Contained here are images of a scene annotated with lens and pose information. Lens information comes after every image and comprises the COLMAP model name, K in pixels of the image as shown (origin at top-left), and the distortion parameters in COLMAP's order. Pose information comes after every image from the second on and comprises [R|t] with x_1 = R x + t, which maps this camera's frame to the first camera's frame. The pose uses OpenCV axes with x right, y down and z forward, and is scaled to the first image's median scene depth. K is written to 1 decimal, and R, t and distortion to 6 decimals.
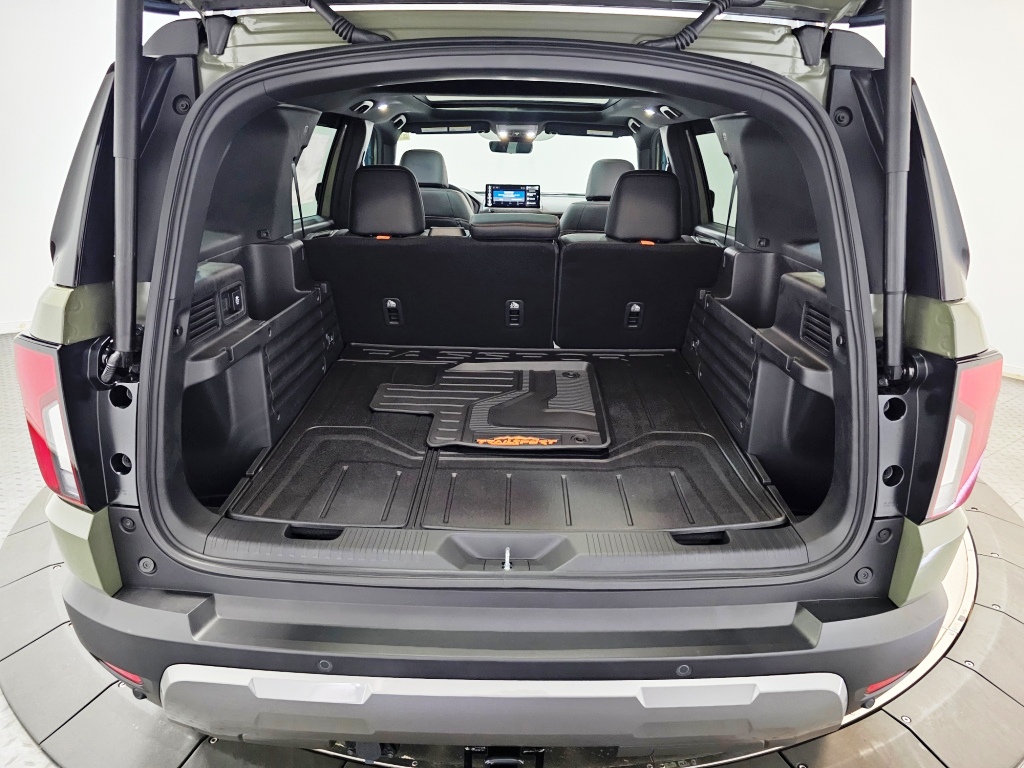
lens RADIAL K [[707.7, 0, 509.4], [0, 707.7, 385.8], [0, 0, 1]] dist [0.014482, -0.024809]
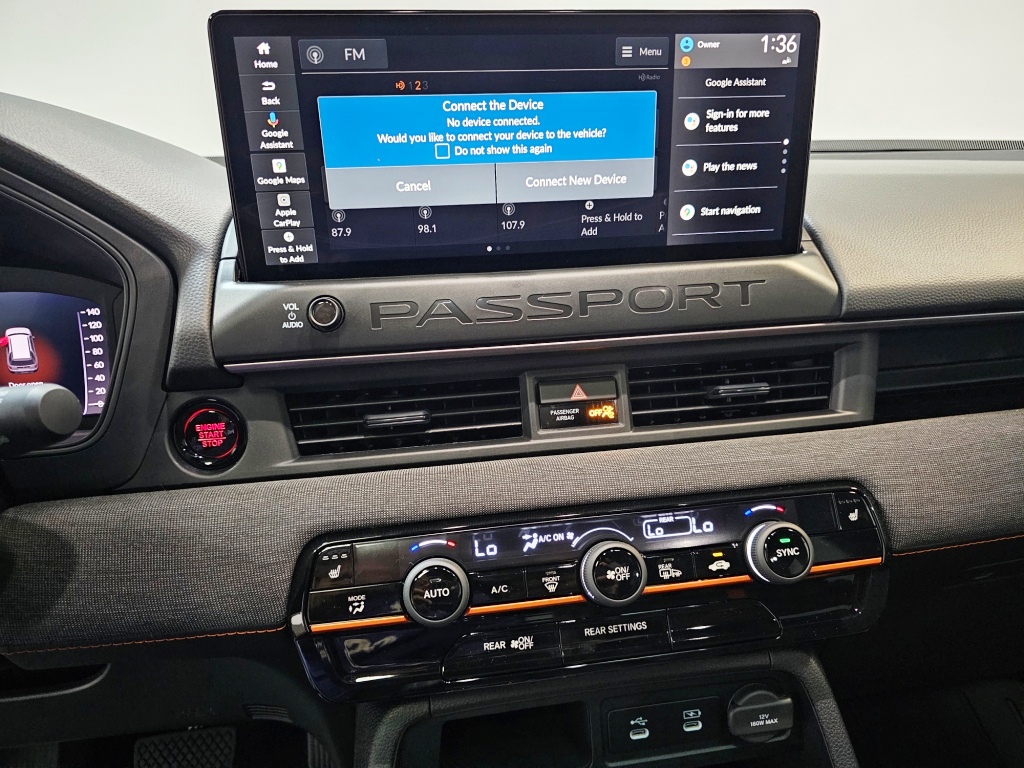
lens RADIAL K [[707.7, 0, 513.7], [0, 707.7, 383.6], [0, 0, 1]] dist [0.014482, -0.024809]
pose [[0.986377, -0.087991, 0.138988, -0.013646], [0.086491, 0.996111, 0.016807, -0.238207], [-0.139926, -0.004557, 0.990151, 0.906947]]
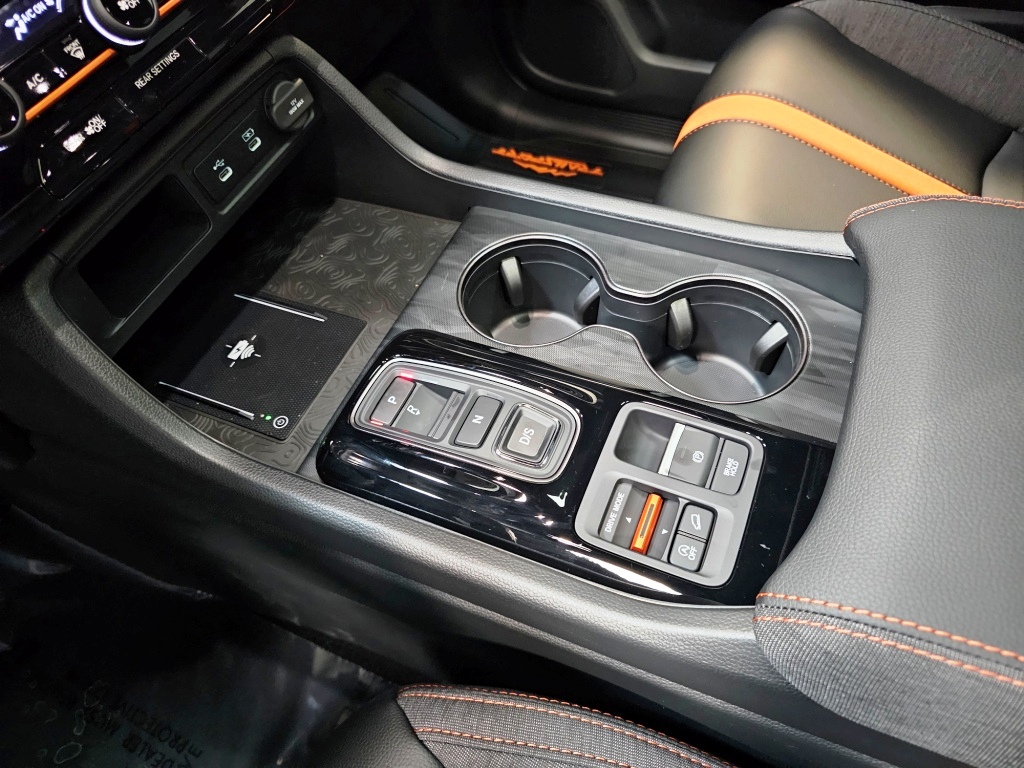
lens RADIAL K [[707.7, 0, 520.0], [0, 707.7, 393.6], [0, 0, 1]] dist [0.014482, -0.024809]
pose [[0.384789, -0.781458, 0.491183, -0.050671], [0.351613, 0.616135, 0.704802, -0.226718], [-0.853408, -0.098493, 0.511853, 0.903437]]
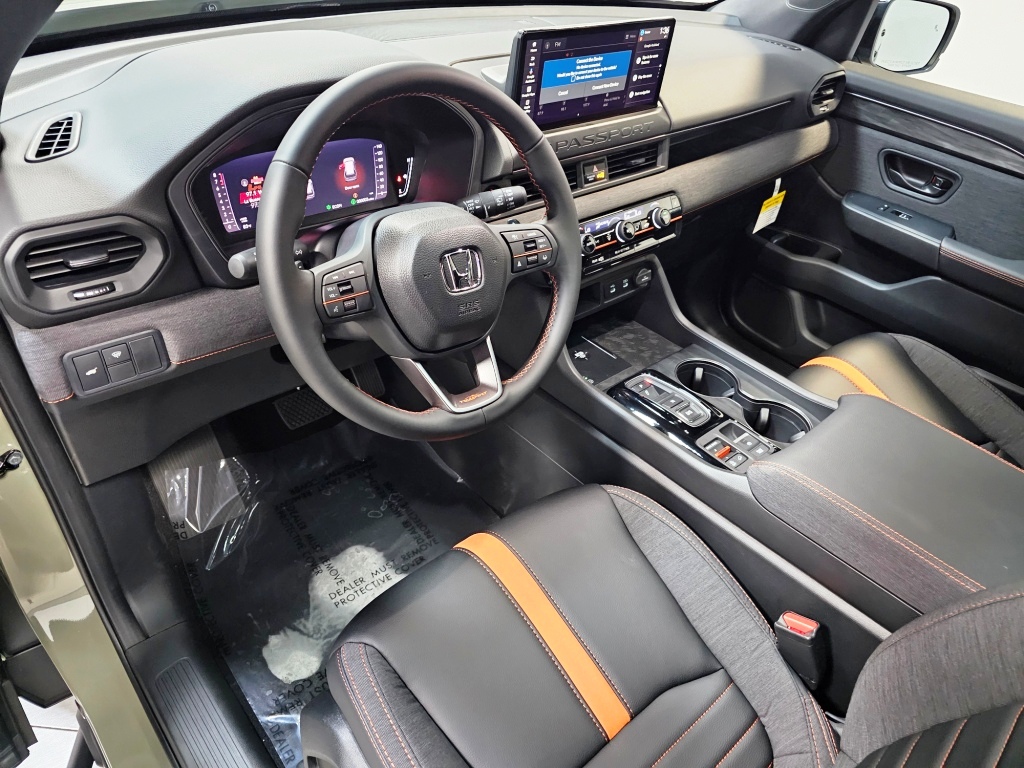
lens RADIAL K [[707.7, 0, 512.0], [0, 707.7, 391.4], [0, 0, 1]] dist [0.014482, -0.024809]
pose [[0.738790, -0.366665, 0.565461, -0.196495], [0.107141, 0.892273, 0.438599, -0.280193], [-0.665365, -0.263448, 0.698487, 0.817573]]
